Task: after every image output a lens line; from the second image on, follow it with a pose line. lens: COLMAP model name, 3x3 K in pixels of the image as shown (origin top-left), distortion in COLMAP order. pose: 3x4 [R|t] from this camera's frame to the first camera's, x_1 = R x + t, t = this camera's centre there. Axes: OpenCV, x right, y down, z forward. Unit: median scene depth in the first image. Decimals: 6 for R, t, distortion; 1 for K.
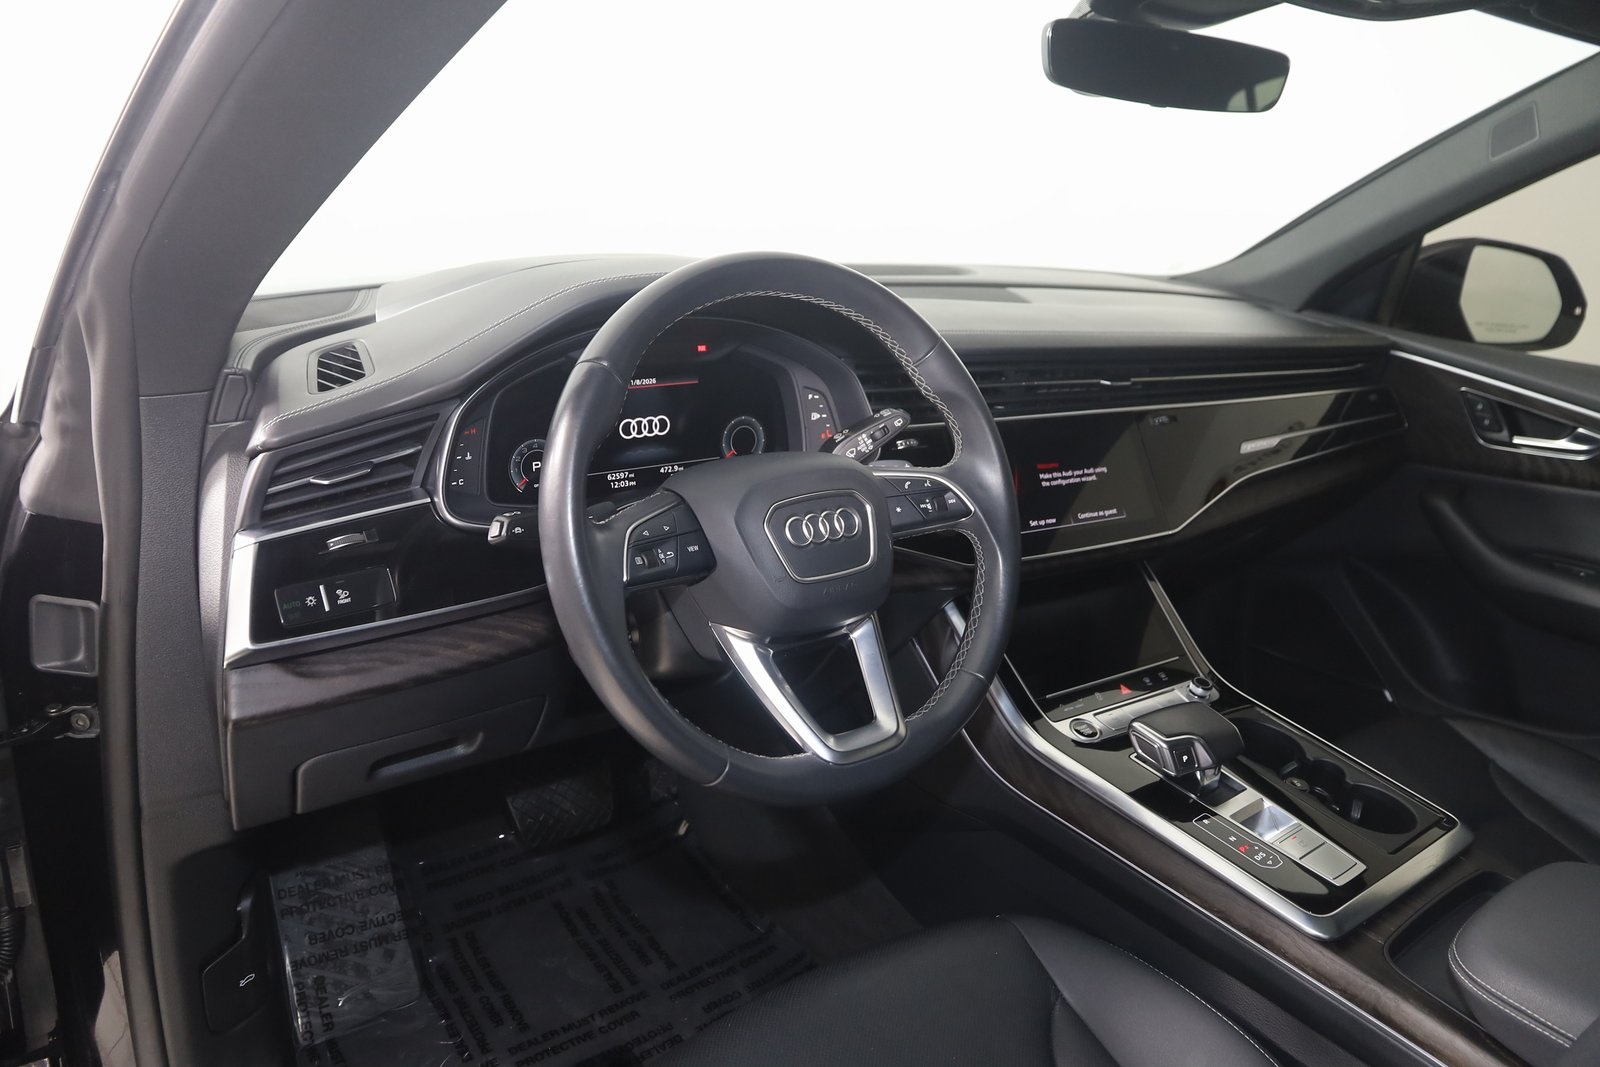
lens RADIAL K [[1096.3, 0, 804.5], [0, 1096.3, 513.8], [0, 0, 1]] dist [-0.121694, 0.084673]
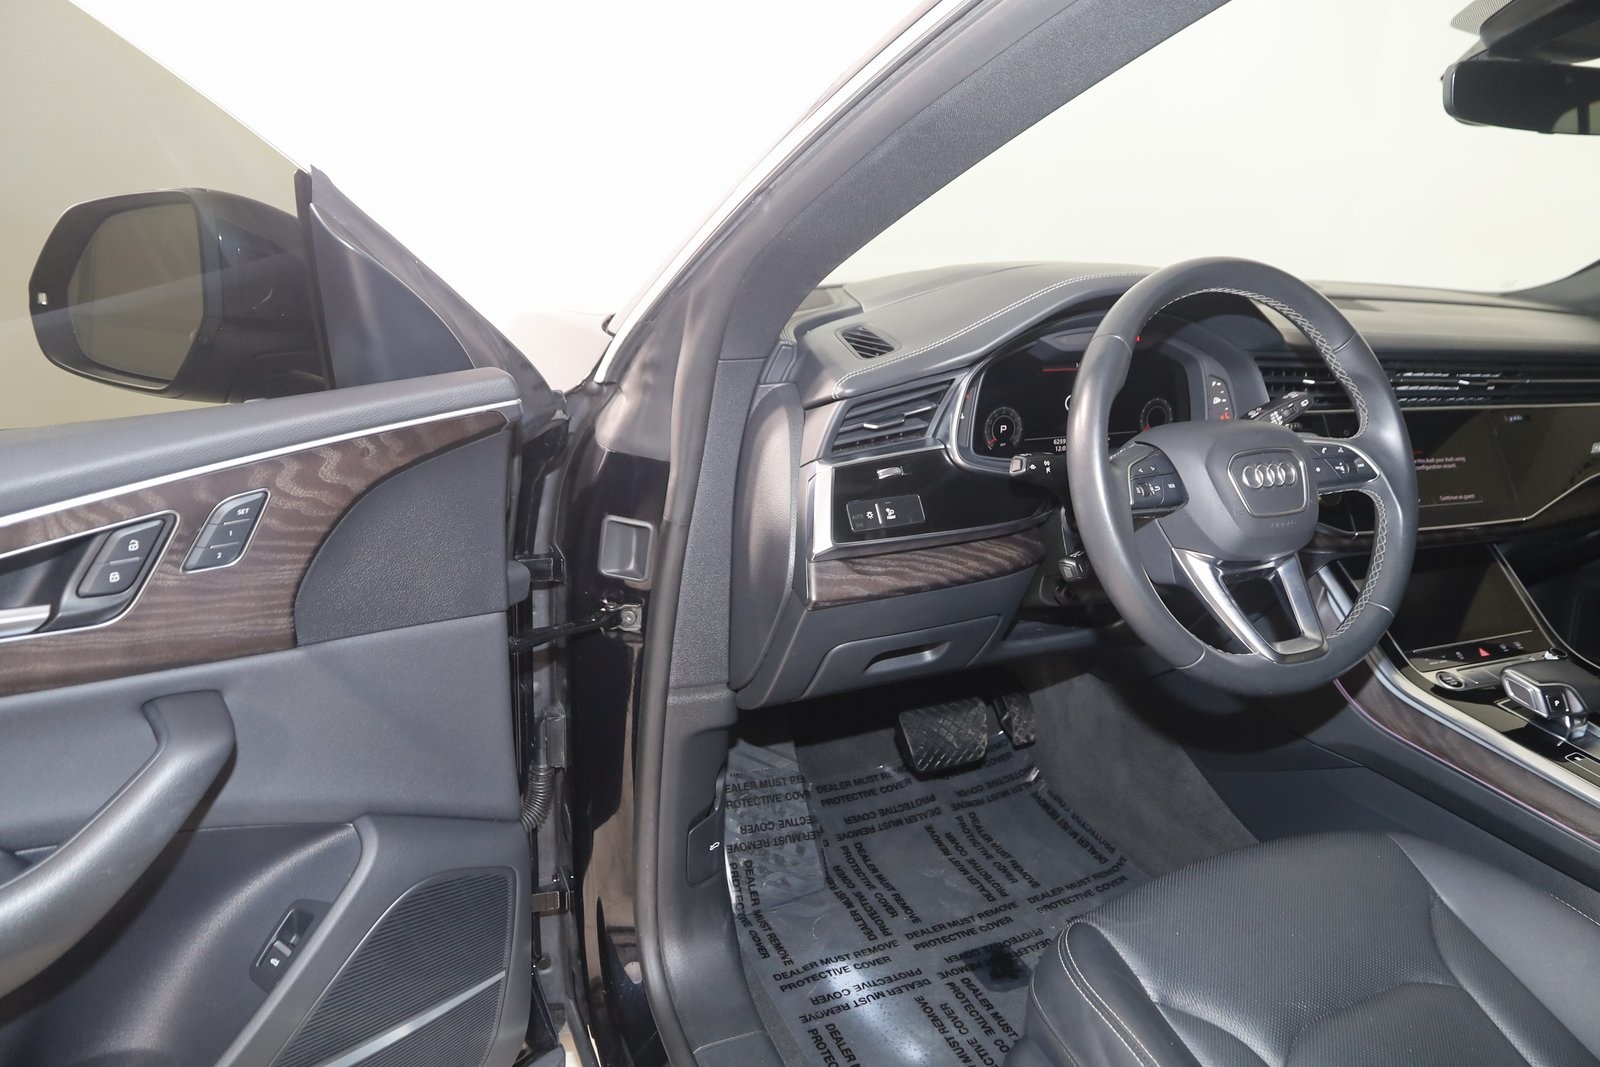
lens RADIAL K [[1096.3, 0, 804.5], [0, 1096.3, 513.8], [0, 0, 1]] dist [-0.121694, 0.084673]
pose [[0.978779, 0.039906, -0.200995, -0.169457], [-0.045005, 0.998769, -0.020863, 0.070081], [0.199915, 0.029466, 0.979370, -0.205024]]
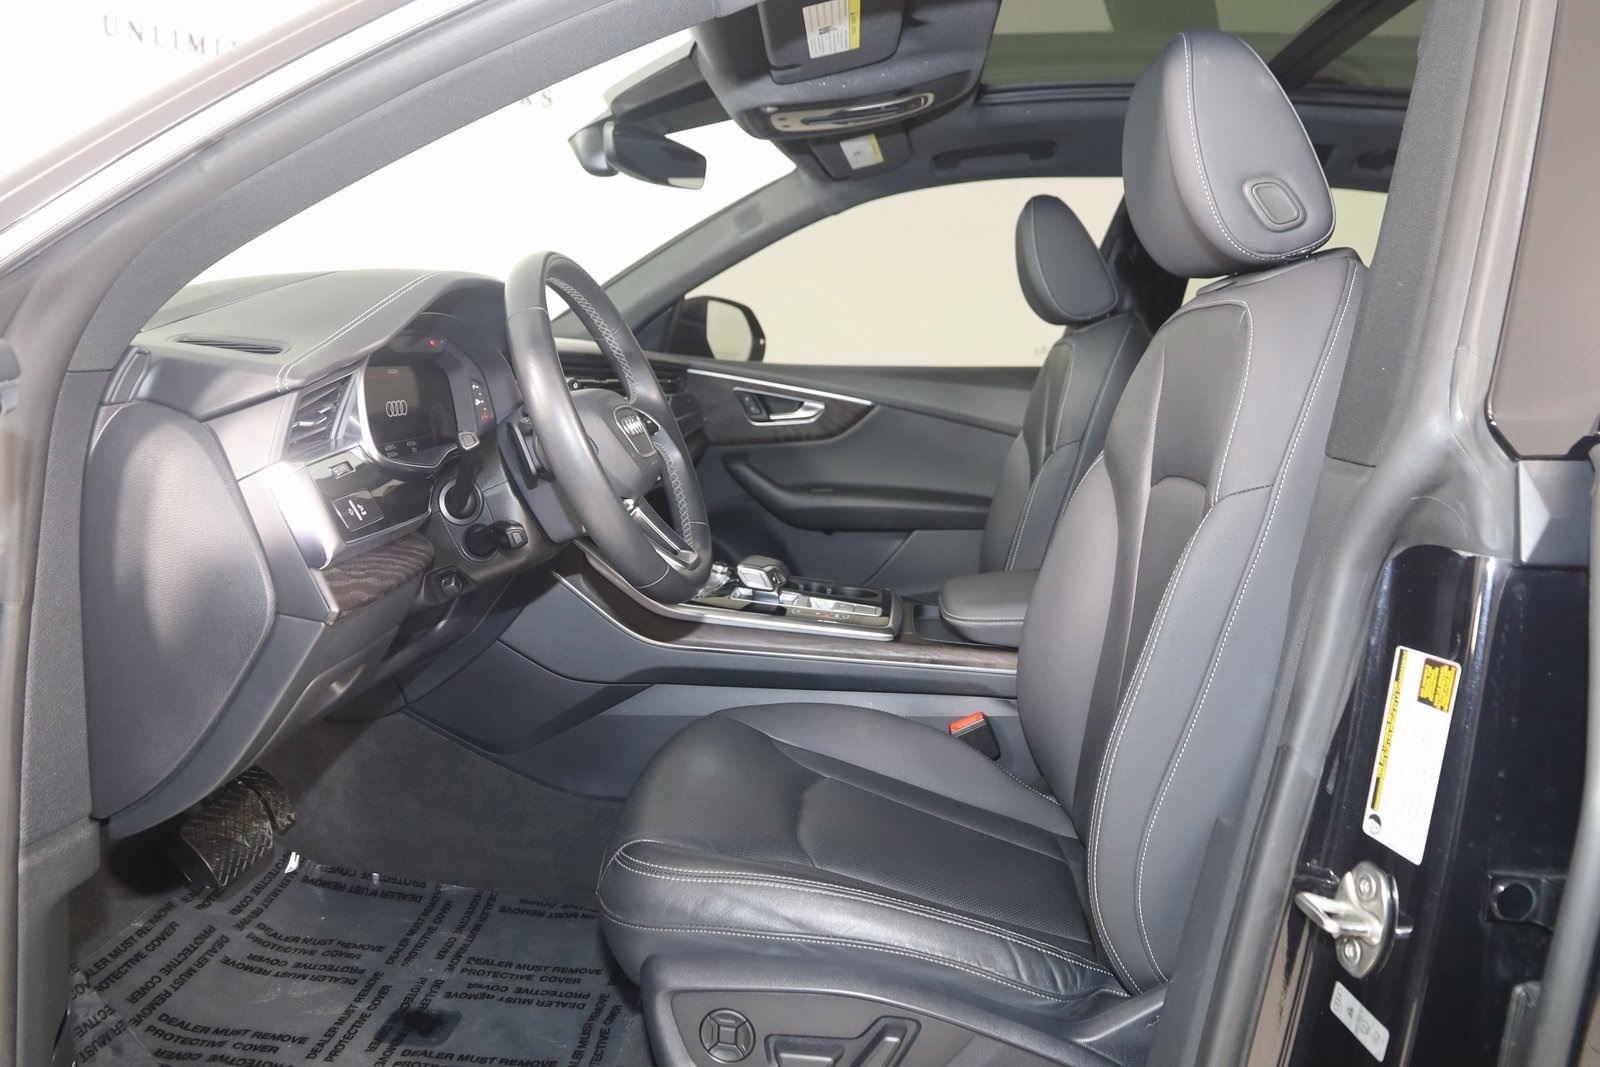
lens RADIAL K [[1096.3, 0, 804.5], [0, 1096.3, 513.8], [0, 0, 1]] dist [-0.121694, 0.084673]
pose [[0.656927, -0.148411, 0.739203, -0.636192], [0.243194, 0.969741, -0.021429, 0.145122], [-0.713655, 0.193847, 0.673141, -0.102472]]
